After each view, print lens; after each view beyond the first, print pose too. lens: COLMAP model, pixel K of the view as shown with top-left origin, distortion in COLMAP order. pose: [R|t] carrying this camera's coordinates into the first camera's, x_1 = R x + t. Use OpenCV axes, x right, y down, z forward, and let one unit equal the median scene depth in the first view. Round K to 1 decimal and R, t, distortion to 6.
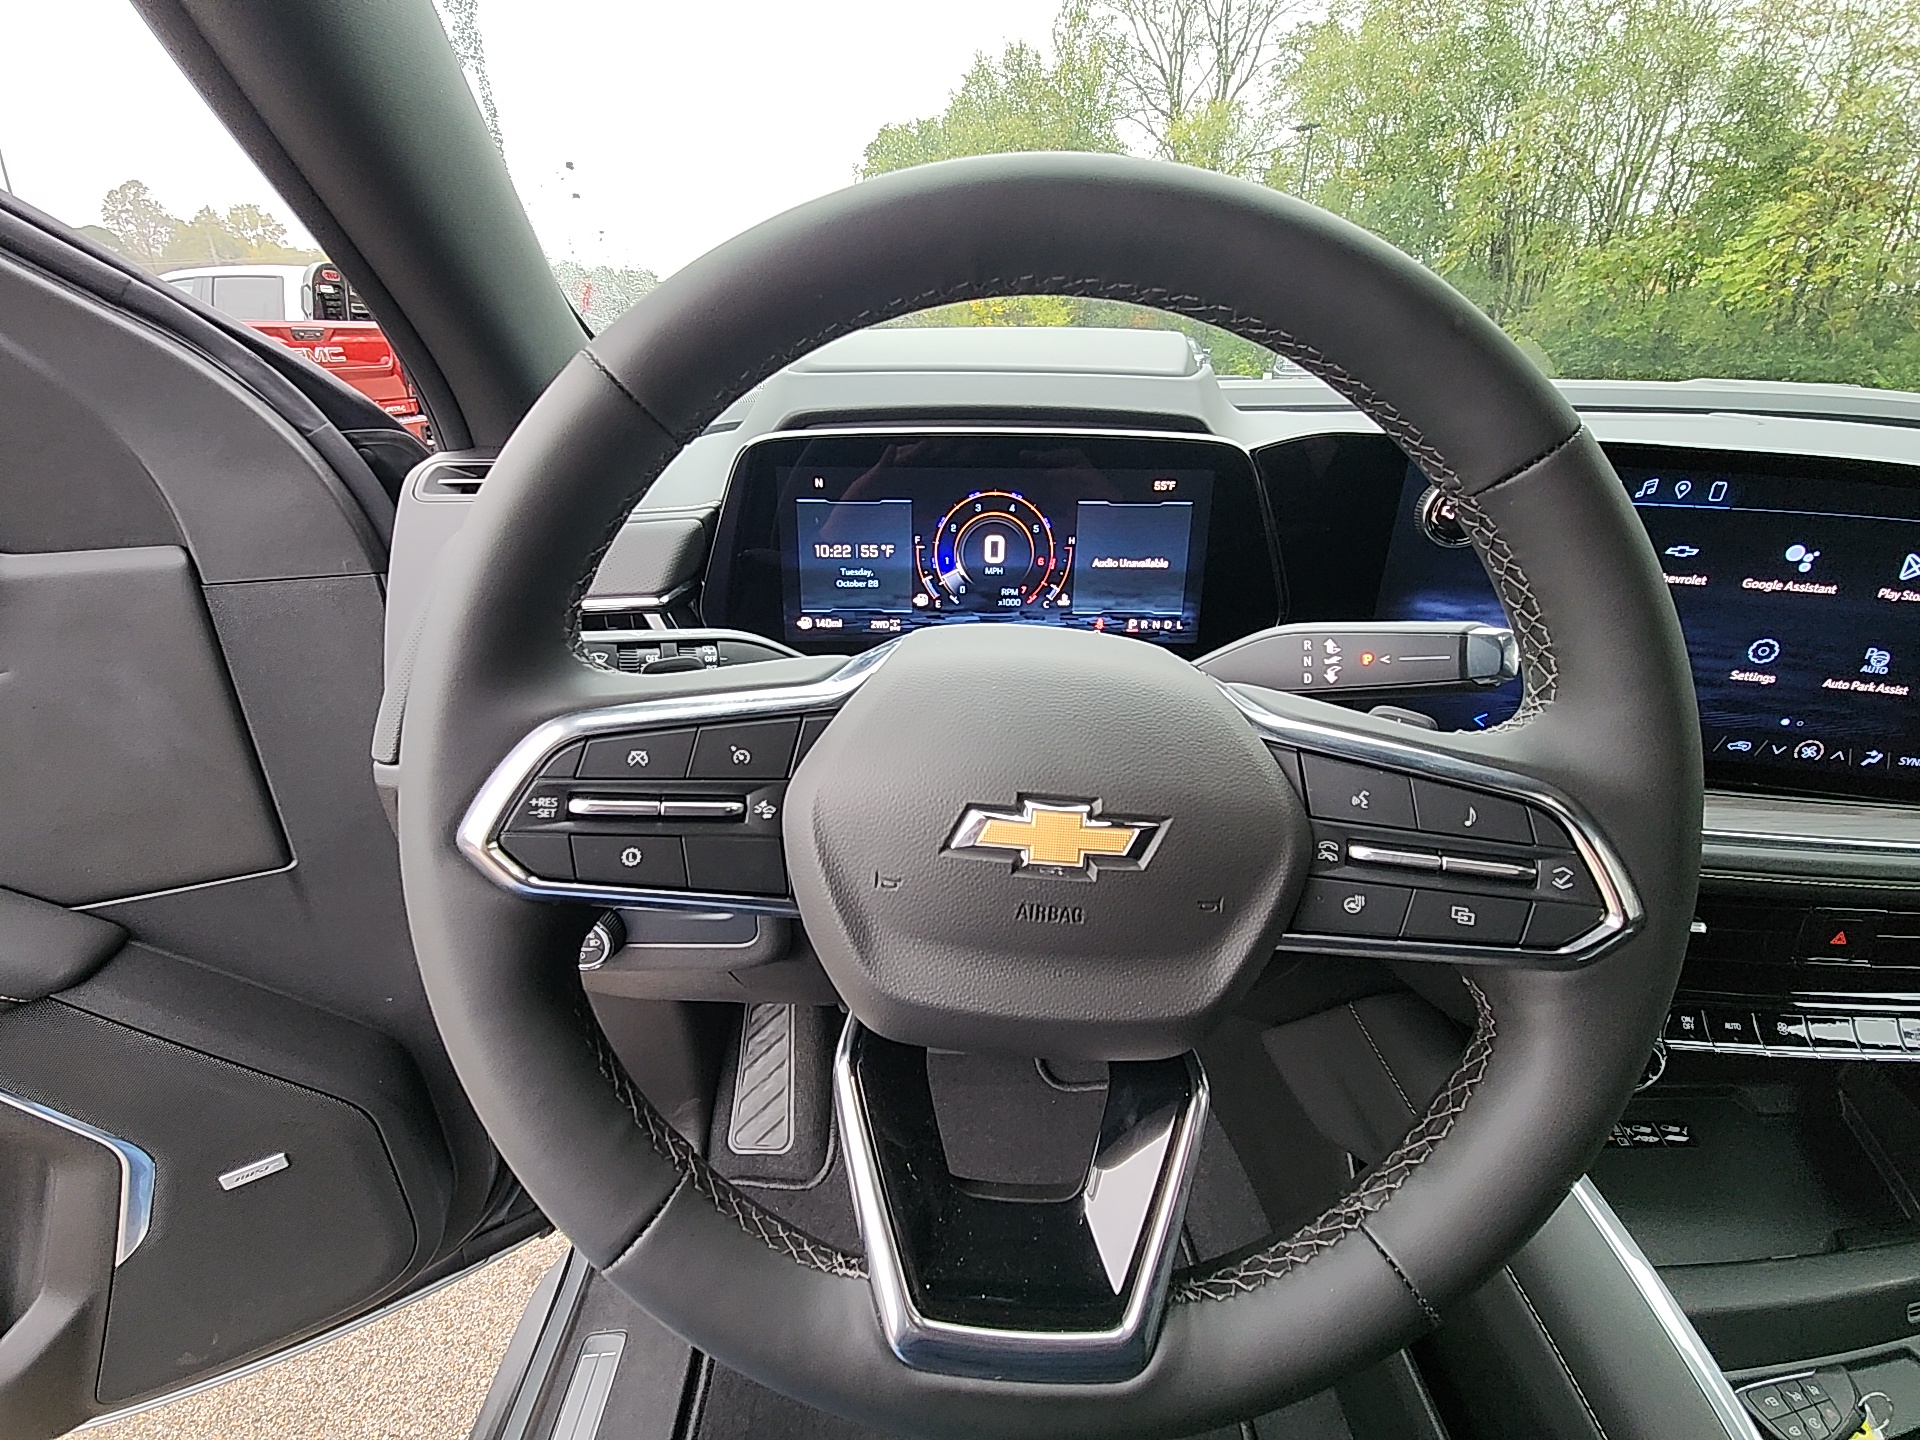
lens RADIAL K [[774.5, 0, 949.8], [0, 774.5, 704.1], [0, 0, 1]] dist [0.014950, -0.010142]
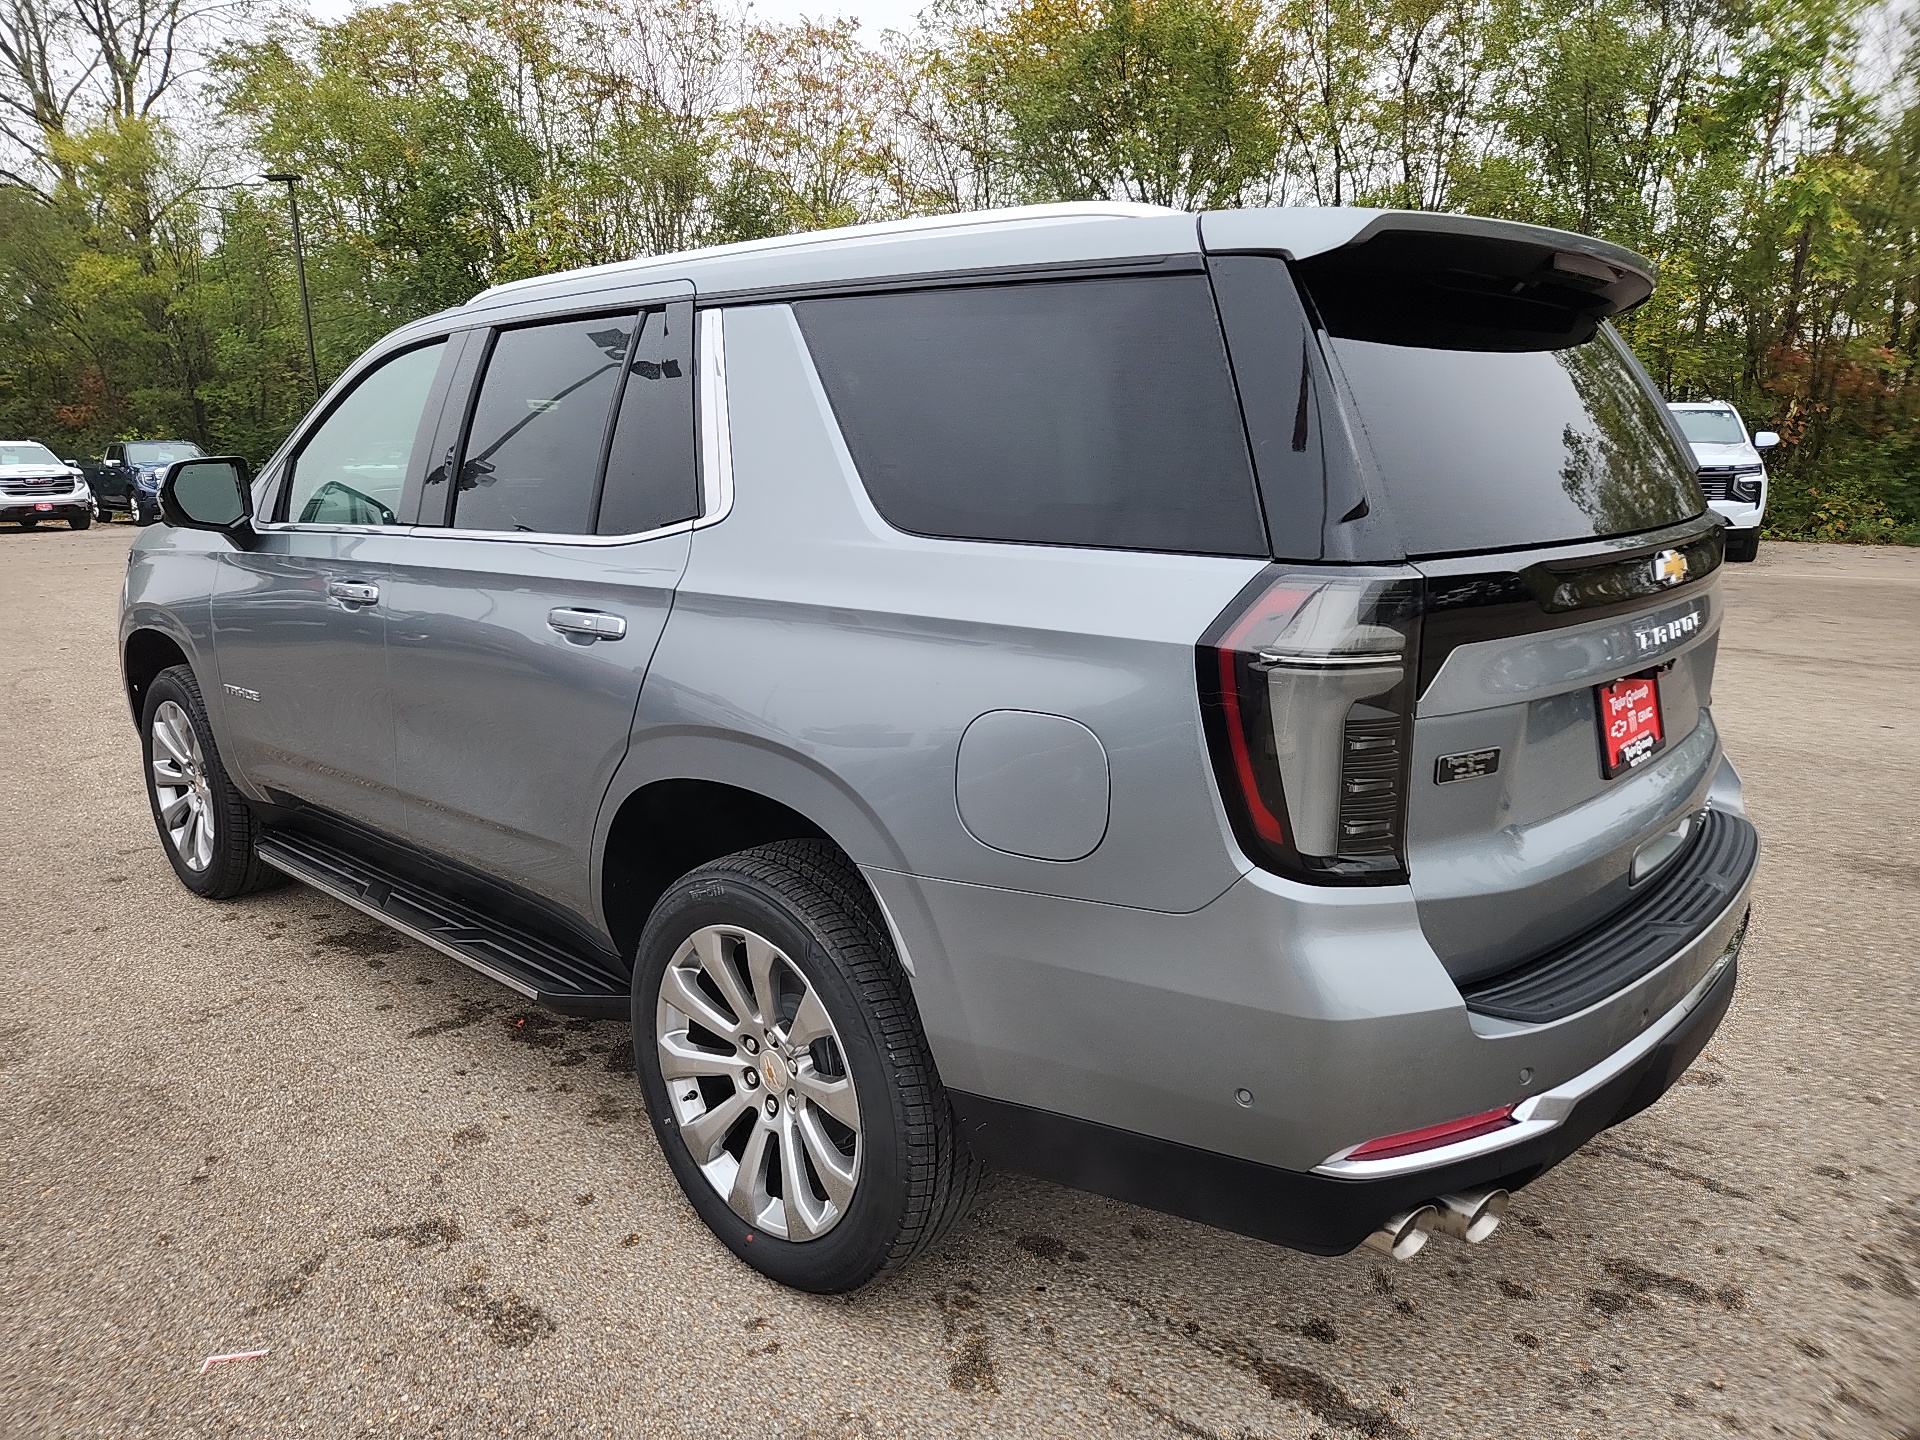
lens RADIAL K [[1287.5, 0, 947.1], [0, 1287.5, 707.5], [0, 0, 1]] dist [0.059866, -0.047754]
pose [[0.687057, -0.162411, 0.708220, -3.583904], [0.322286, 0.941690, -0.096704, 2.940272], [-0.651218, 0.294691, 0.699337, -6.806600]]
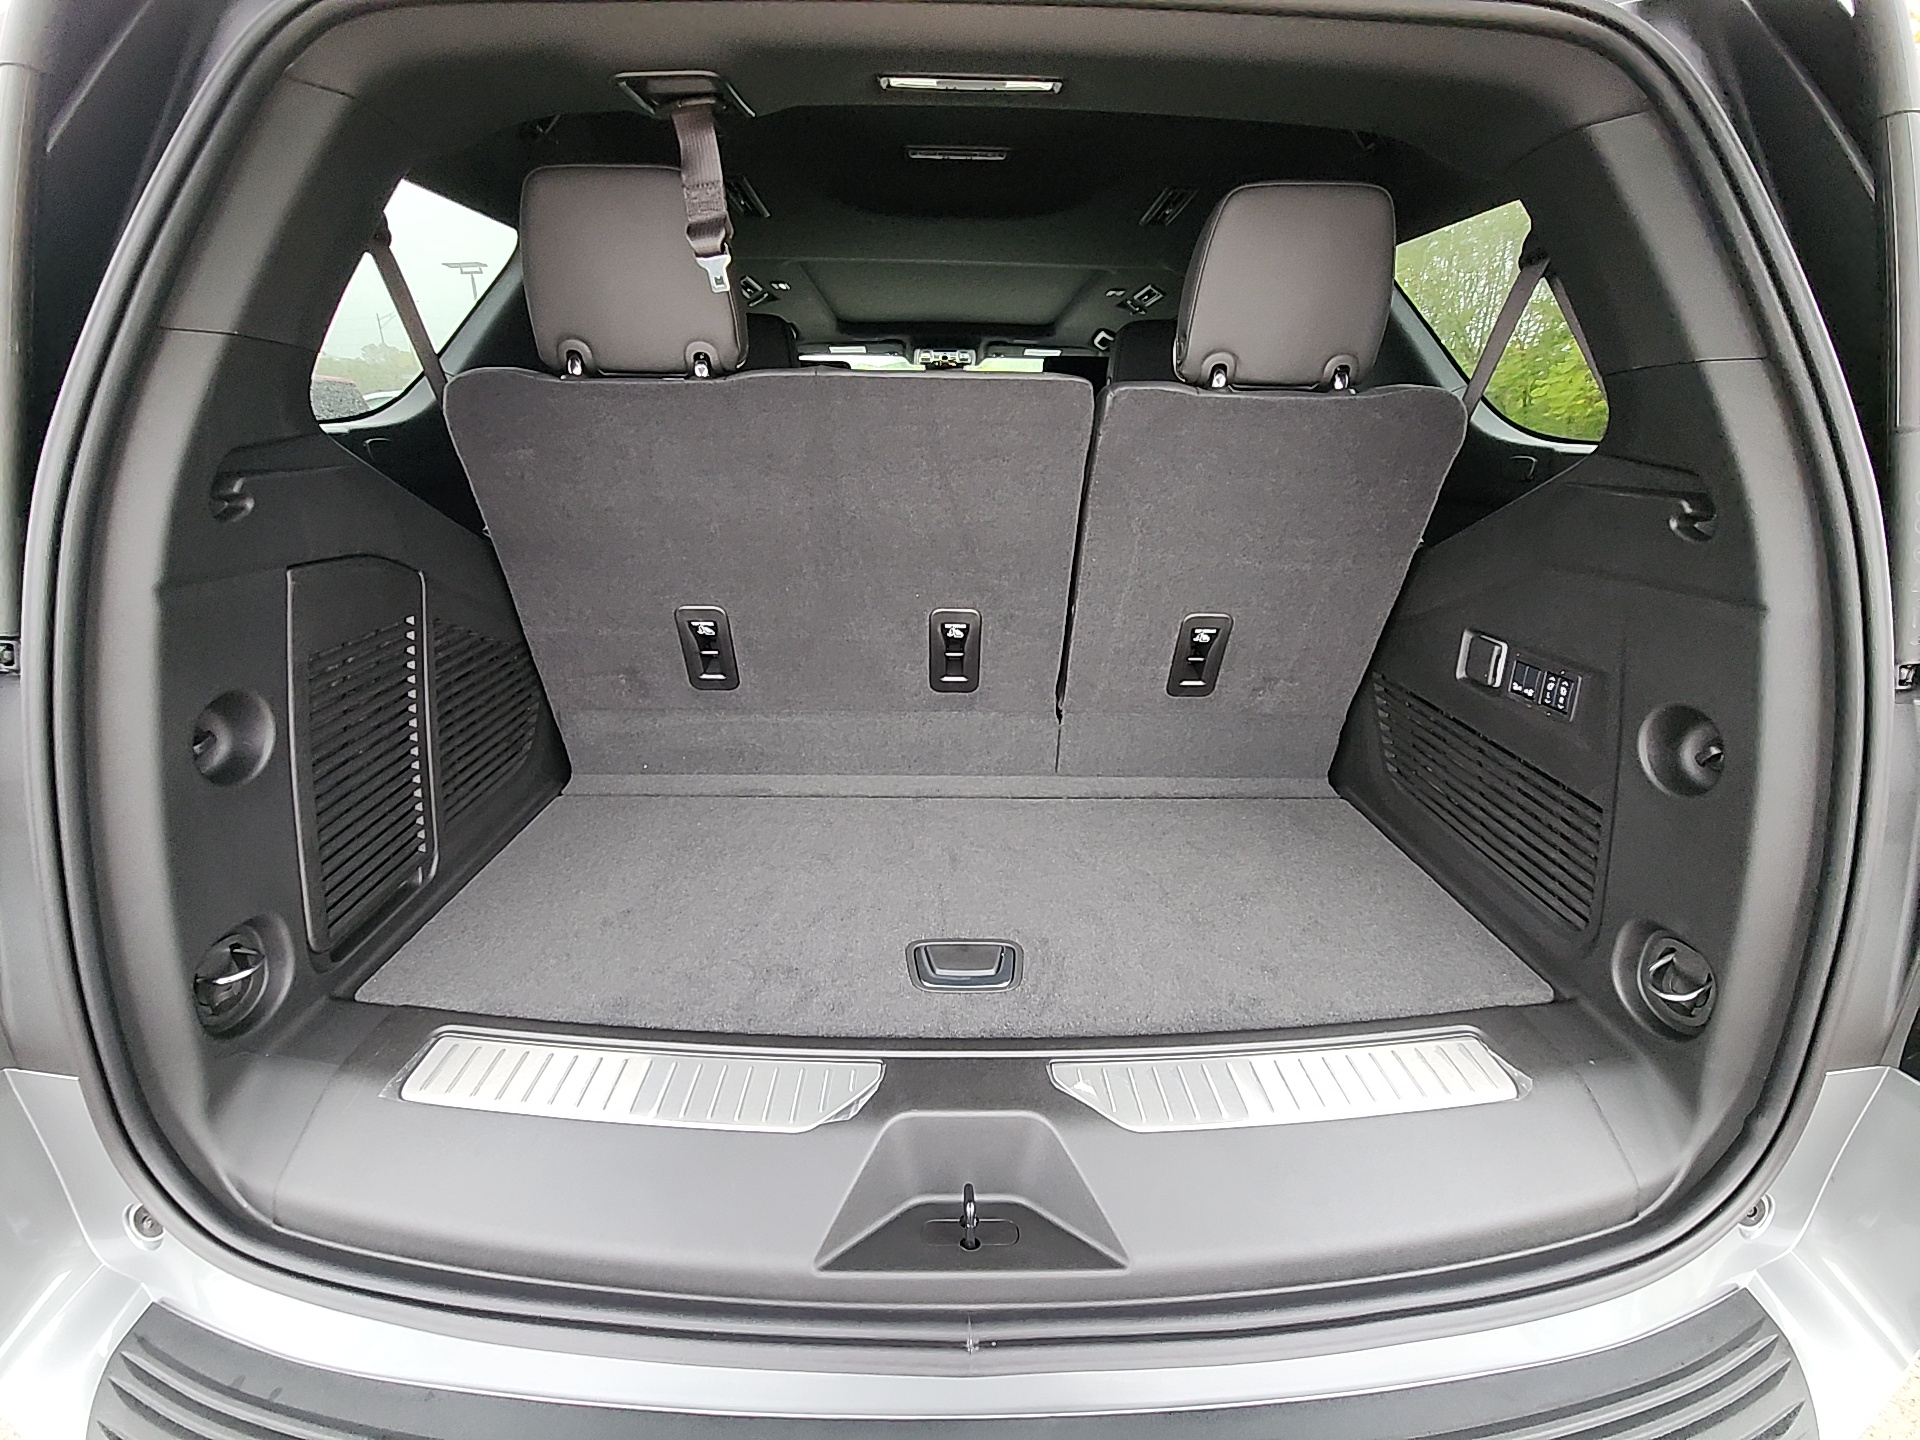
lens RADIAL K [[774.5, 0, 948.0], [0, 774.5, 703.9], [0, 0, 1]] dist [0.014950, -0.010142]
pose [[0.999994, 0.002347, 0.002373, 1.037459], [-0.002063, 0.993553, -0.113348, 2.977910], [-0.002624, 0.113342, 0.993553, -6.191352]]
